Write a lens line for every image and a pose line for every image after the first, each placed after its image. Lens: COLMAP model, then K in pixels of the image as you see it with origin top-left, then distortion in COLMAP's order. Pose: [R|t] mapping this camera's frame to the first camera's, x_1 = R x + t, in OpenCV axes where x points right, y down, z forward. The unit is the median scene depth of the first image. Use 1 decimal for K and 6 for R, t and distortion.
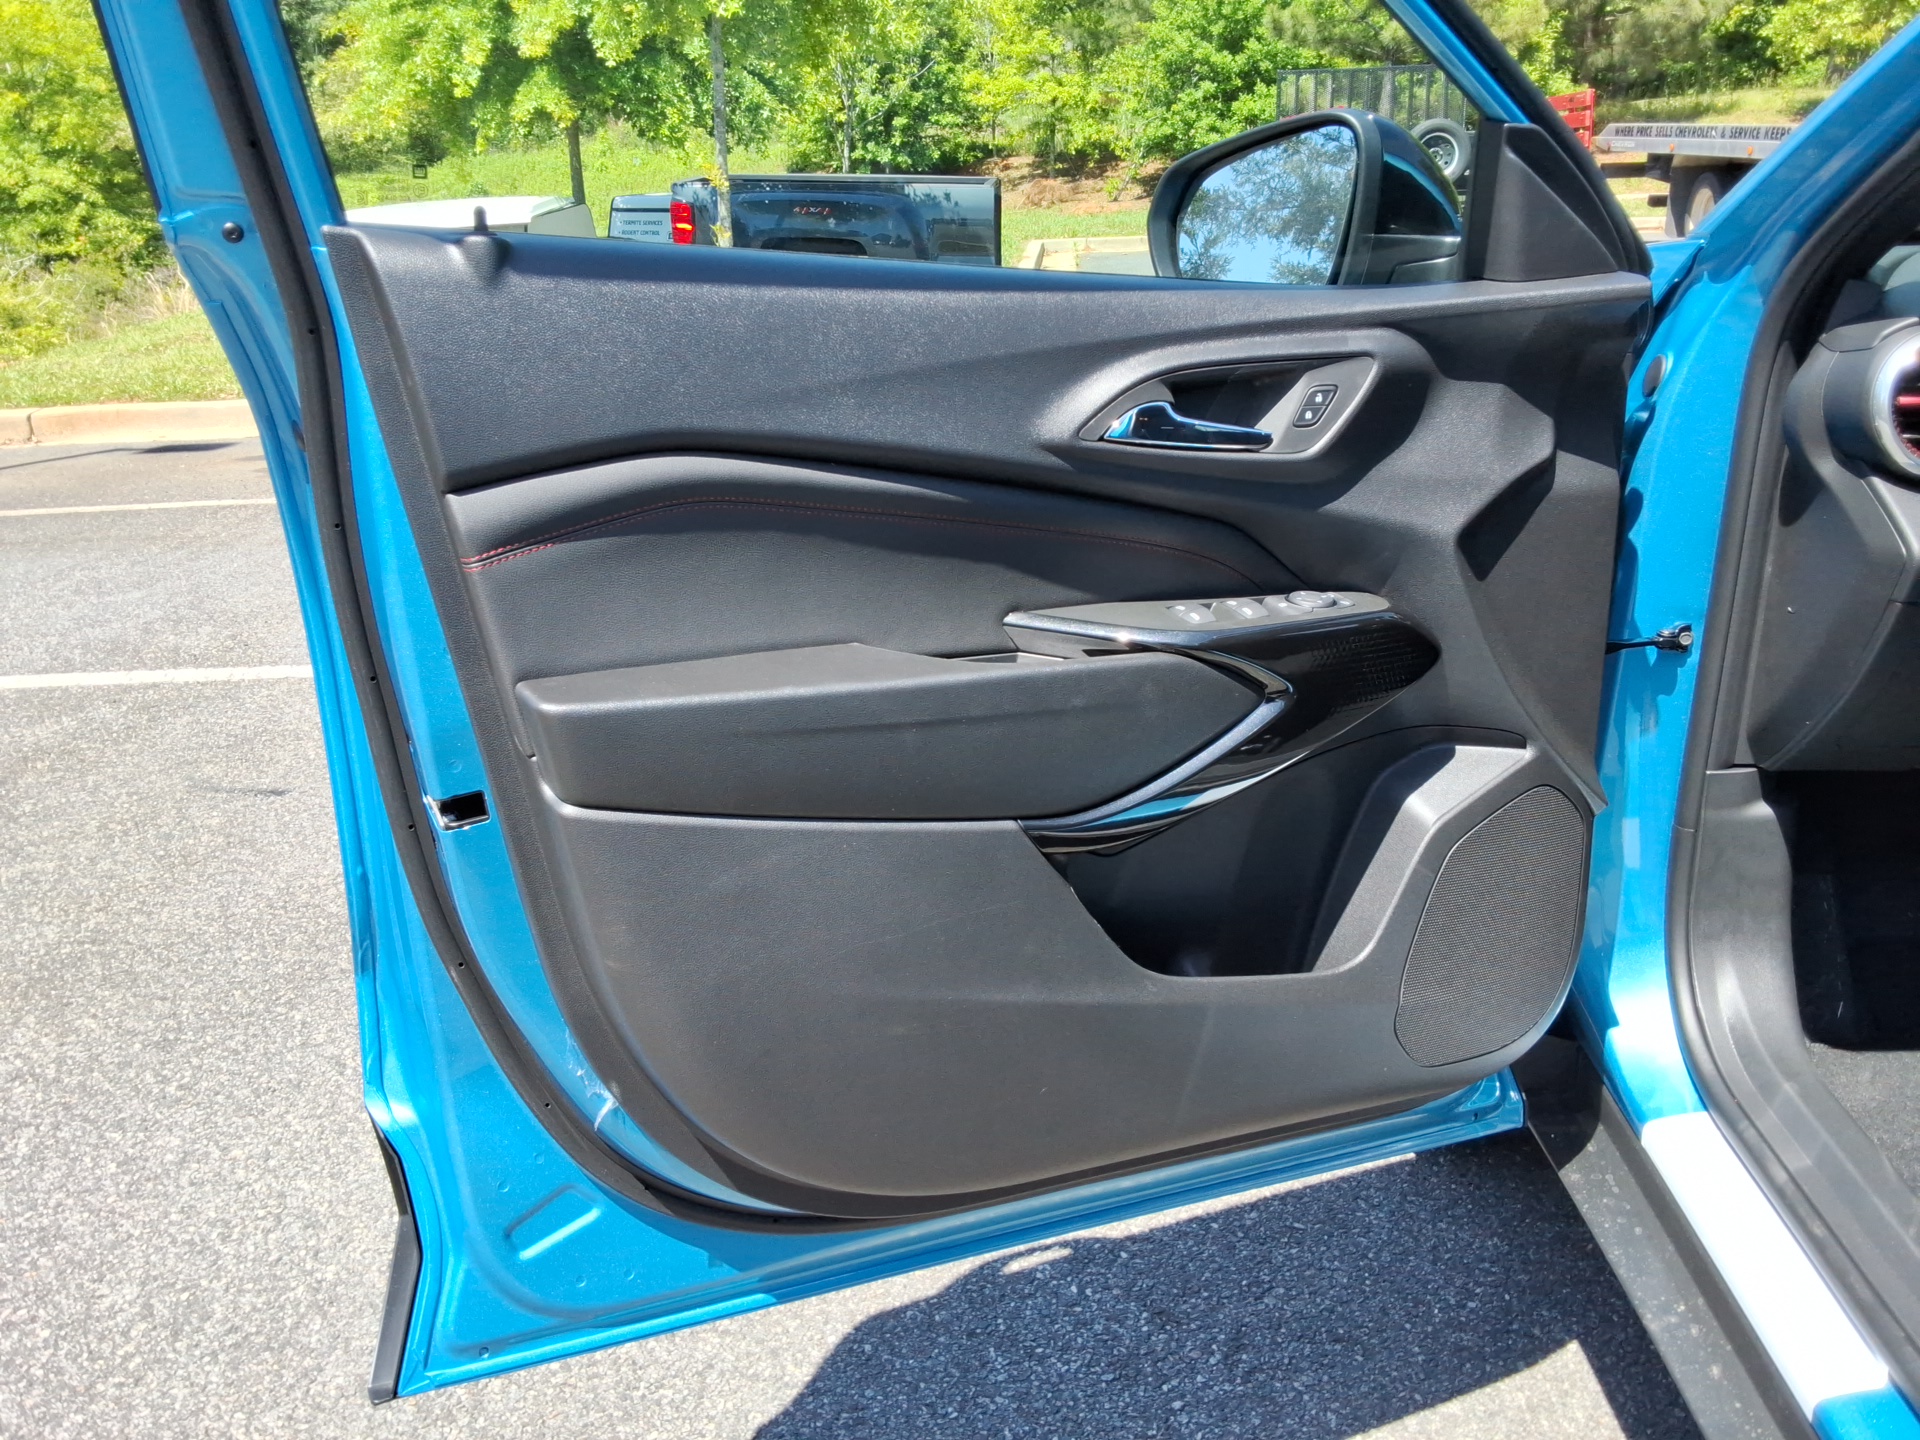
lens RADIAL K [[1554.1, 0, 984.8], [0, 1554.1, 717.9], [0, 0, 1]] dist [0.084296, -0.139109]
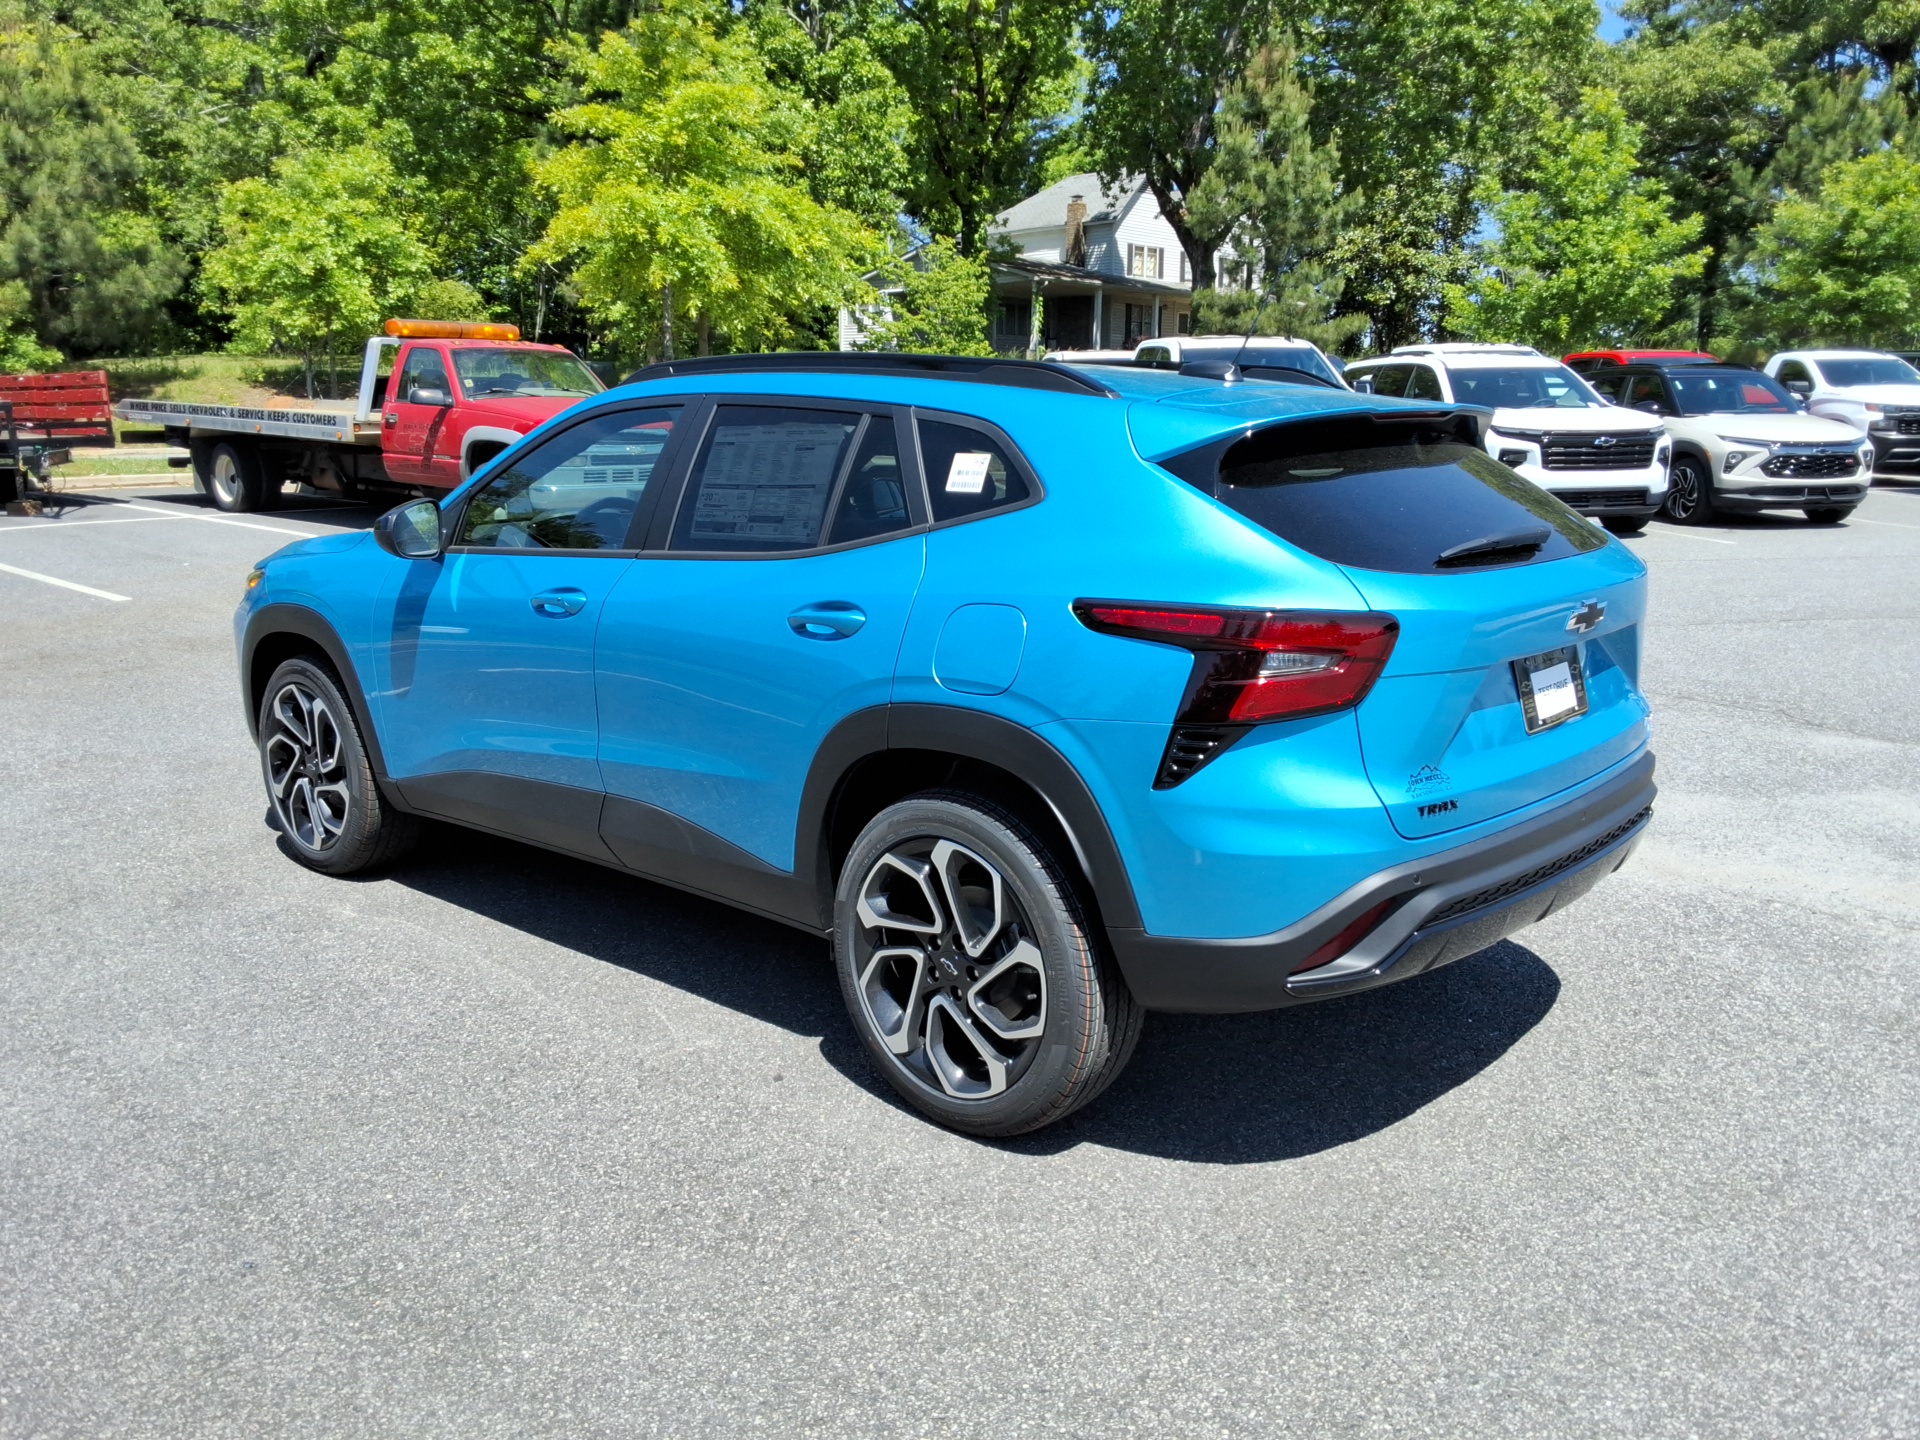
lens RADIAL K [[1504.1, 0, 957.4], [0, 1504.1, 749.5], [0, 0, 1]] dist [0.078265, -0.120865]
pose [[0.635410, -0.139045, 0.759553, -0.073949], [0.231873, 0.972616, -0.015926, 0.026604], [-0.736538, 0.186239, 0.650251, -0.101503]]
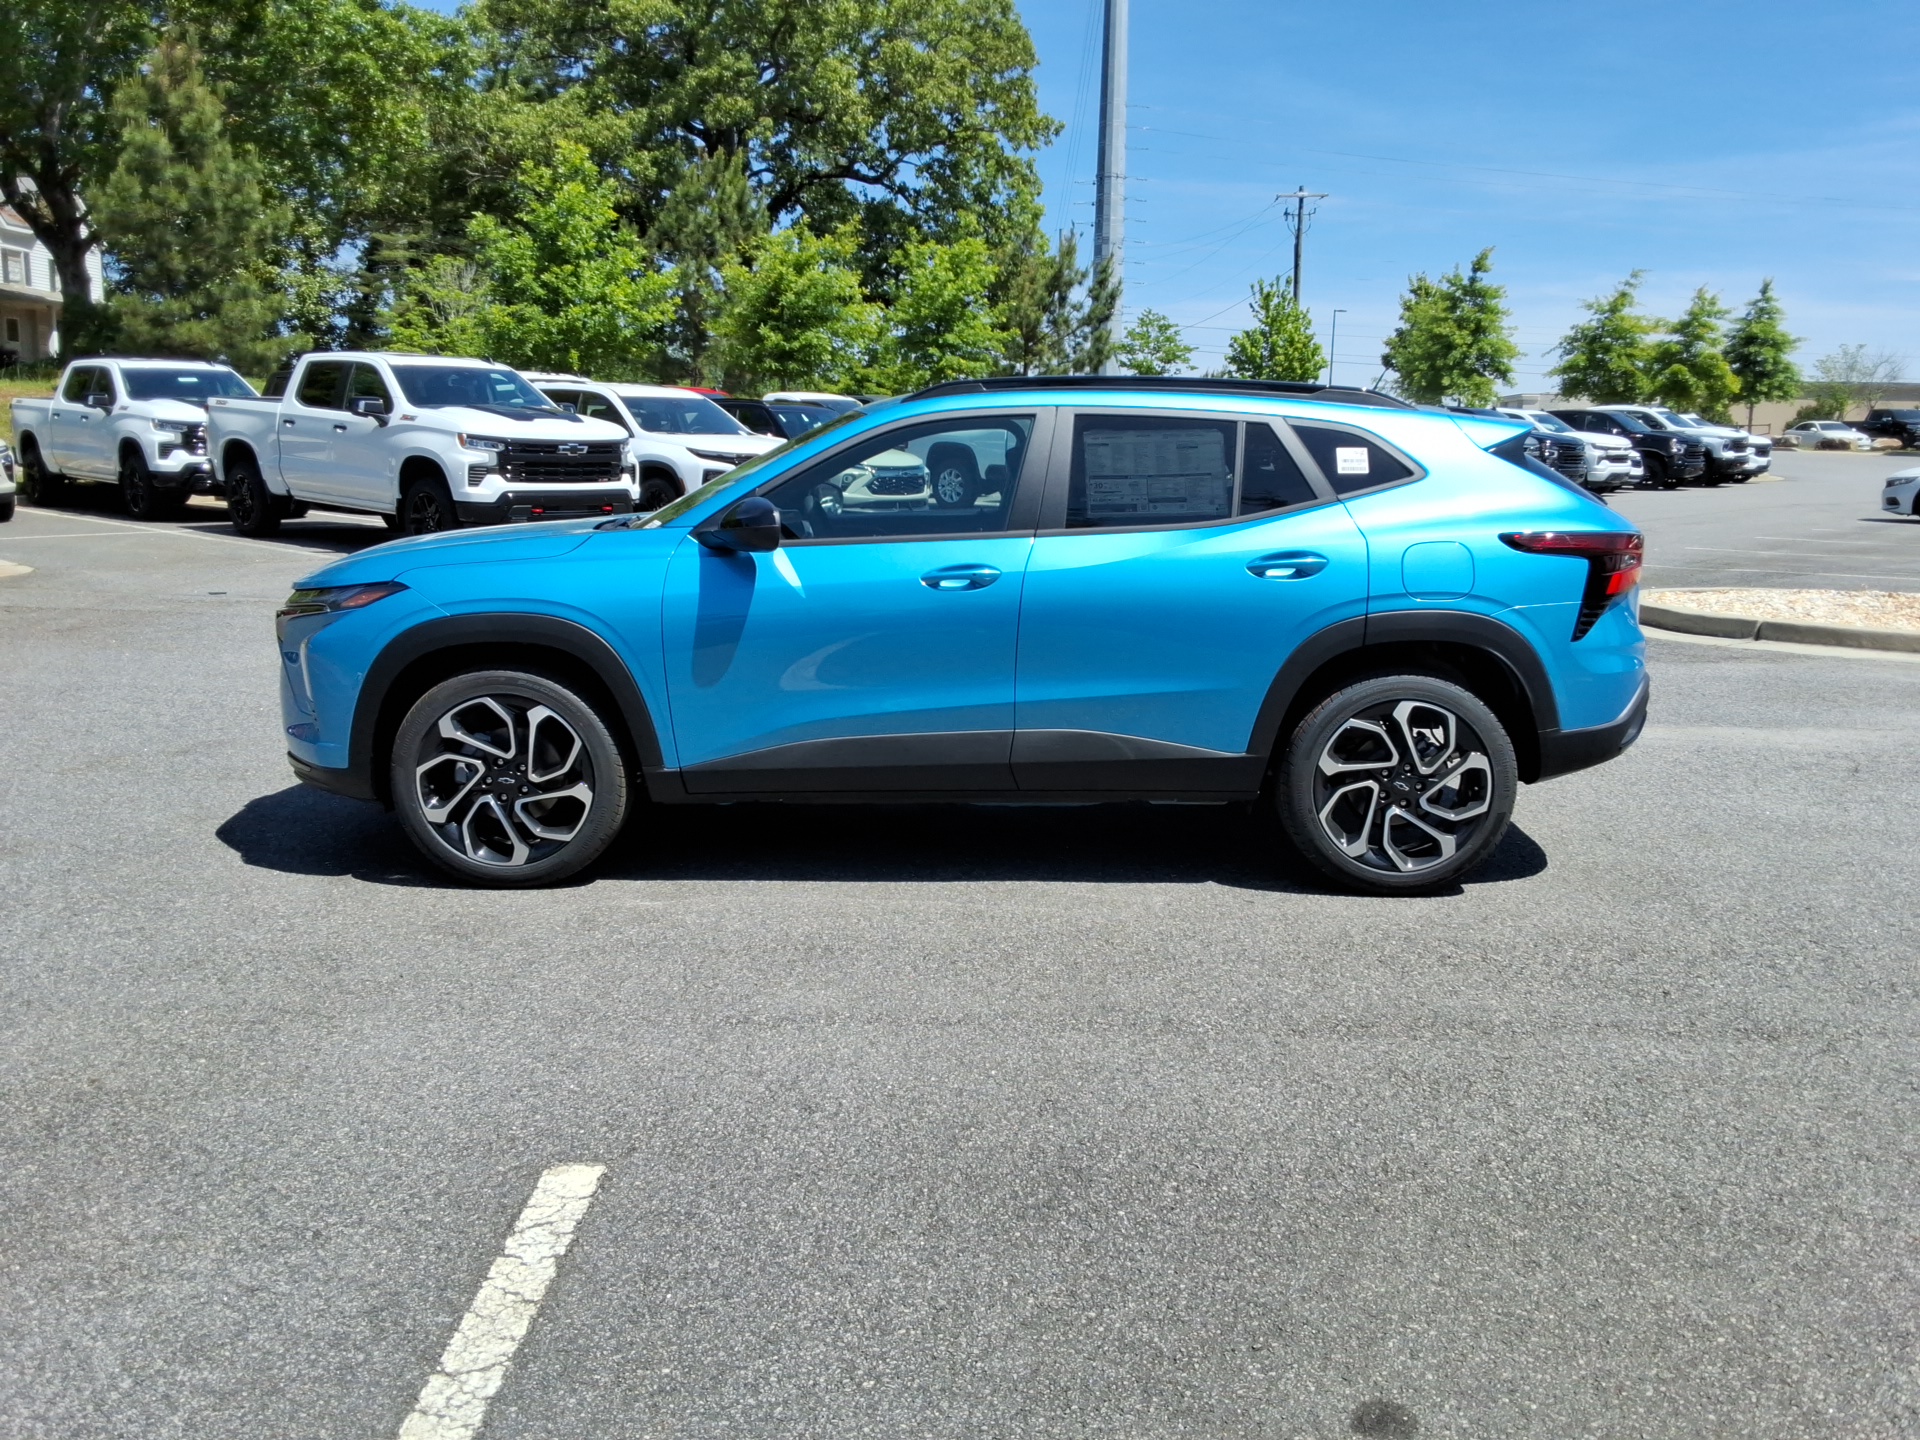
lens RADIAL K [[1523.6, 0, 956.2], [0, 1523.6, 731.8], [0, 0, 1]] dist [0.092460, -0.145834]
pose [[-0.034416, -0.154034, 0.987466, -0.164330], [0.313153, 0.936632, 0.157019, -0.010221], [-0.949079, 0.314632, 0.016001, 0.024838]]
